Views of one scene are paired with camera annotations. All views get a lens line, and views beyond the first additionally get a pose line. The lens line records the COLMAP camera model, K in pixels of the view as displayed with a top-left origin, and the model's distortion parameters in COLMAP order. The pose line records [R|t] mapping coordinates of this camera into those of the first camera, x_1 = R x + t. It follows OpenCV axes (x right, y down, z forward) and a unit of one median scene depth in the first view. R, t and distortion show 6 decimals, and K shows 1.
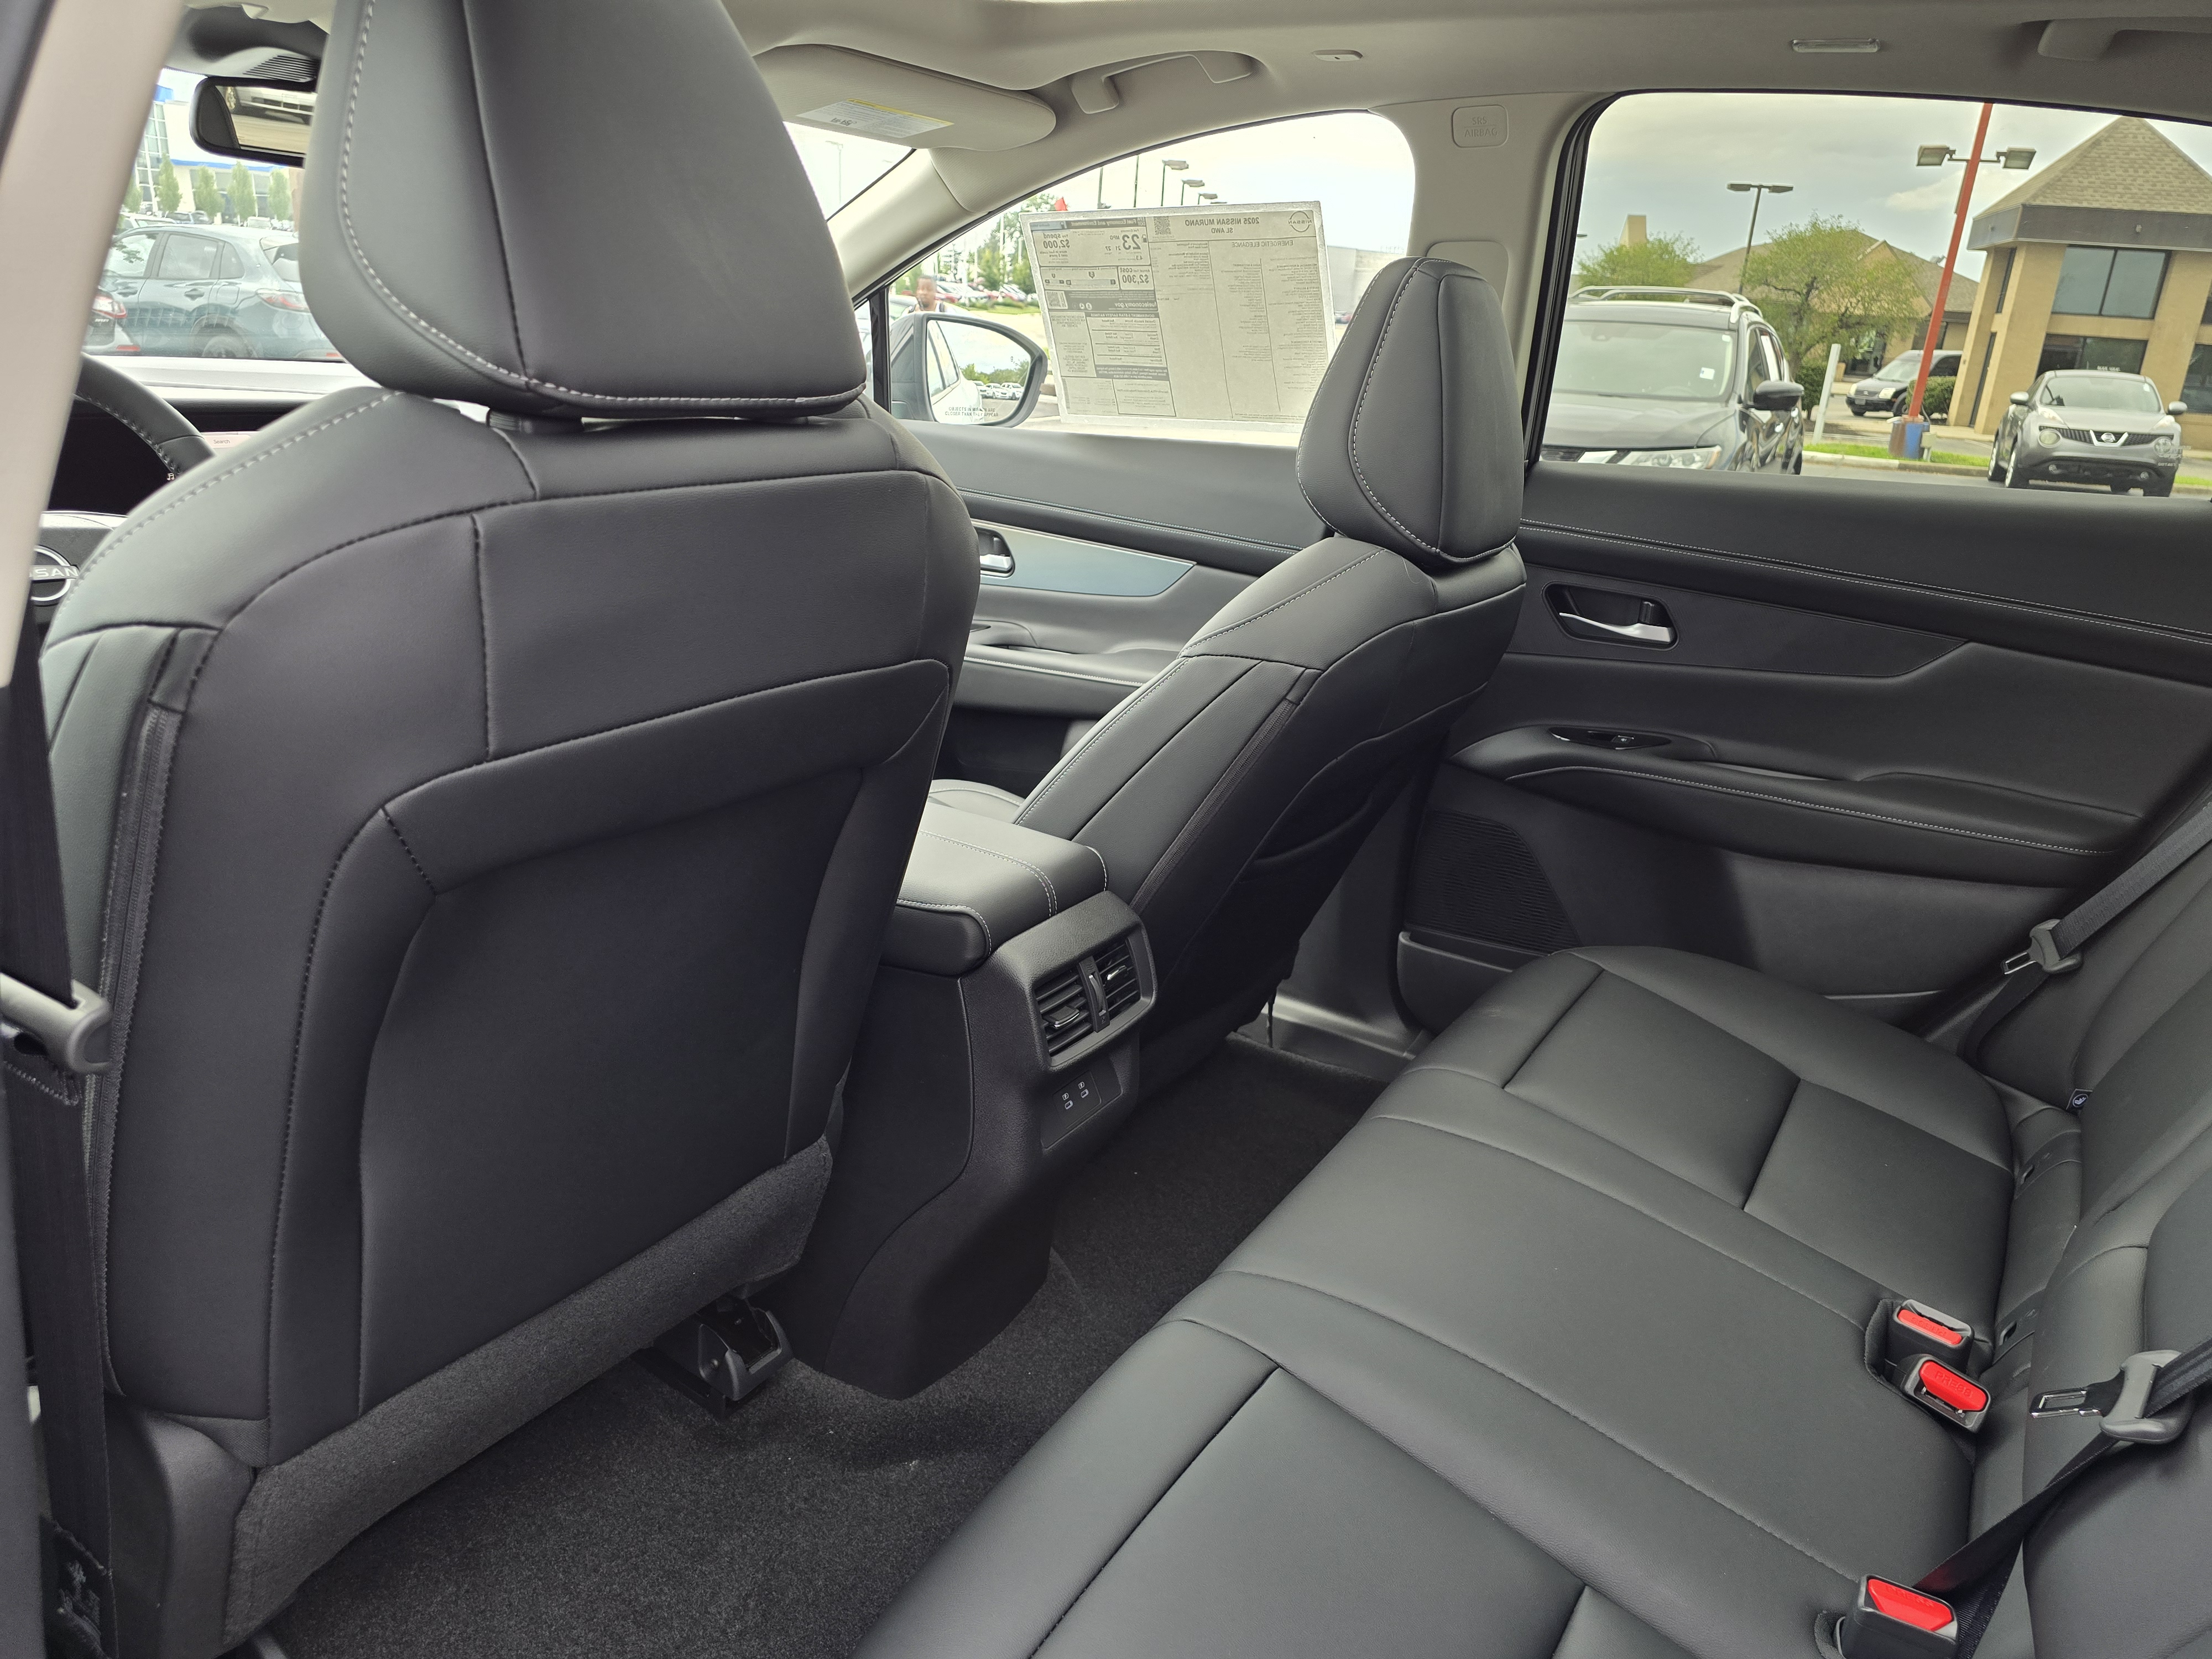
lens RADIAL K [[1524.7, 0, 1096.0], [0, 1524.7, 832.6], [0, 0, 1]] dist [0.051247, -0.050180]
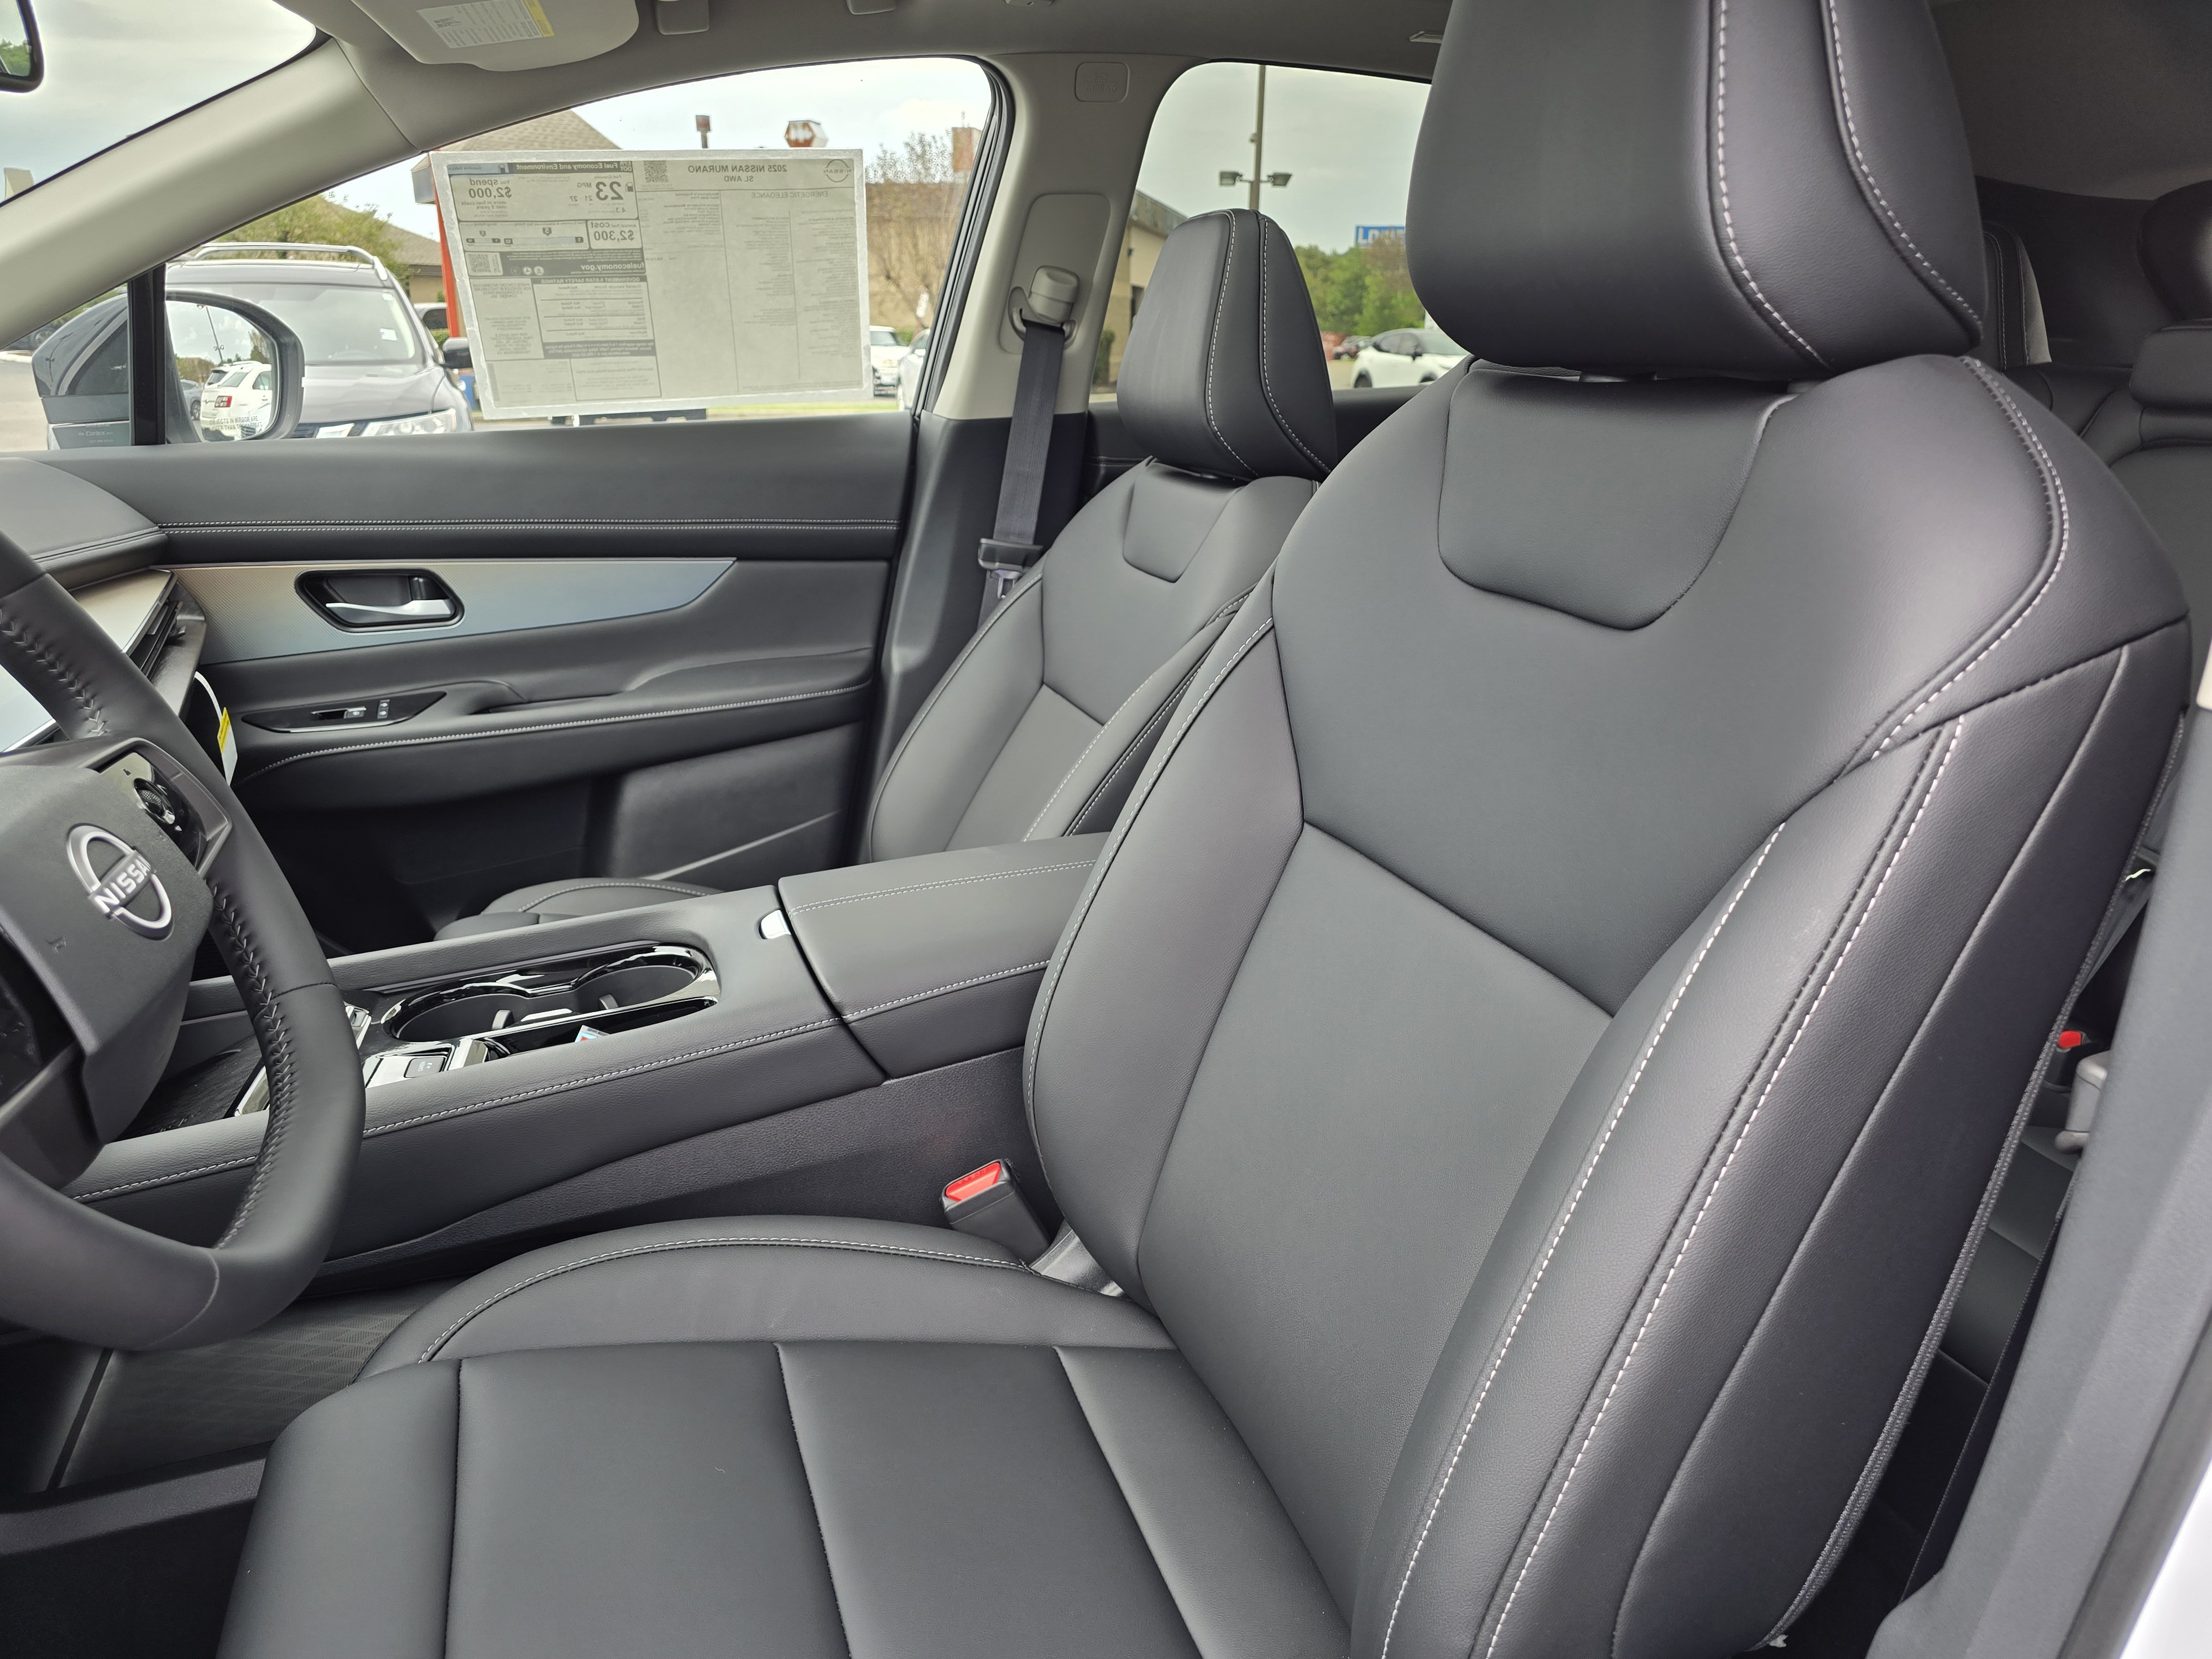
lens RADIAL K [[1524.7, 0, 1114.4], [0, 1524.7, 824.0], [0, 0, 1]] dist [0.051247, -0.050180]
pose [[0.612396, -0.296836, 0.732707, -0.503436], [0.282703, 0.947771, 0.147680, -0.102501], [-0.738275, 0.116700, 0.664328, 0.275210]]
